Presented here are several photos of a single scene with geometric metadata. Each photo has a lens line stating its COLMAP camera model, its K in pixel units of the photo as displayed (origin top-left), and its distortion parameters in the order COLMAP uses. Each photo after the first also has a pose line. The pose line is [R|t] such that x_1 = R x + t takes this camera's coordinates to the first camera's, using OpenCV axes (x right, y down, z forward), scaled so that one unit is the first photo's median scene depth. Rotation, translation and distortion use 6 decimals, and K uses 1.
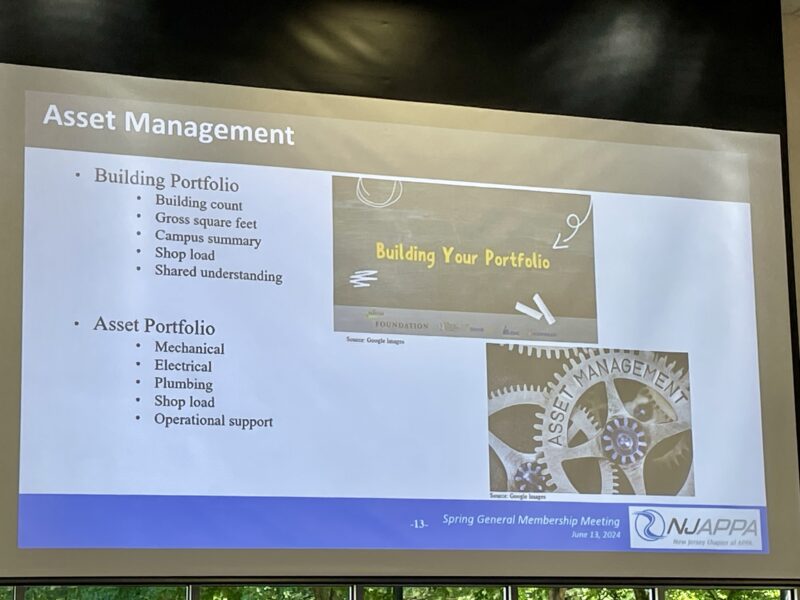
lens RADIAL K [[1882.5, 0, 399.5], [0, 1882.5, 301.4], [0, 0, 1]] dist [0.169081, 0.000000]
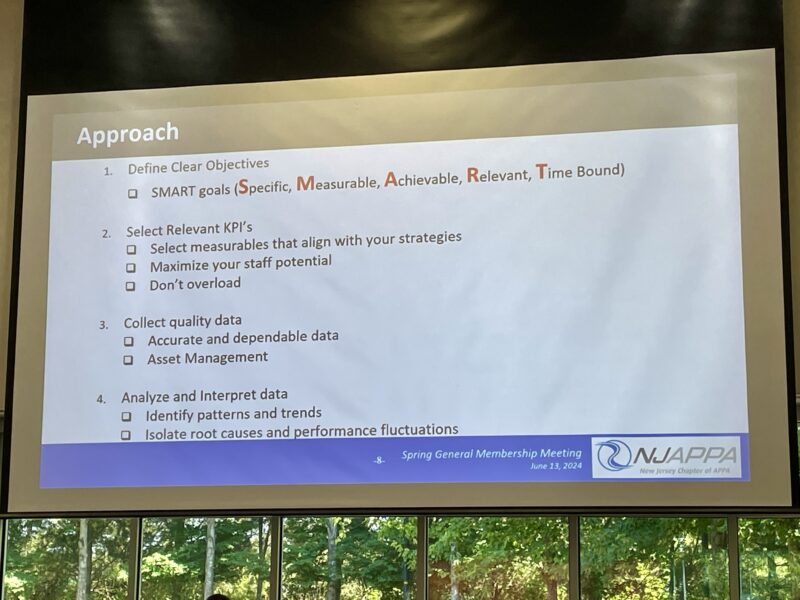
lens RADIAL K [[1677.1, 0, 399.6], [0, 1677.1, 300.1], [0, 0, 1]] dist [0.130115, 0.000000]
pose [[0.823574, -0.074955, -0.562235, 0.548693], [0.089295, 0.996003, -0.001982, 0.026119], [0.560136, -0.048573, 0.826975, 0.187718]]
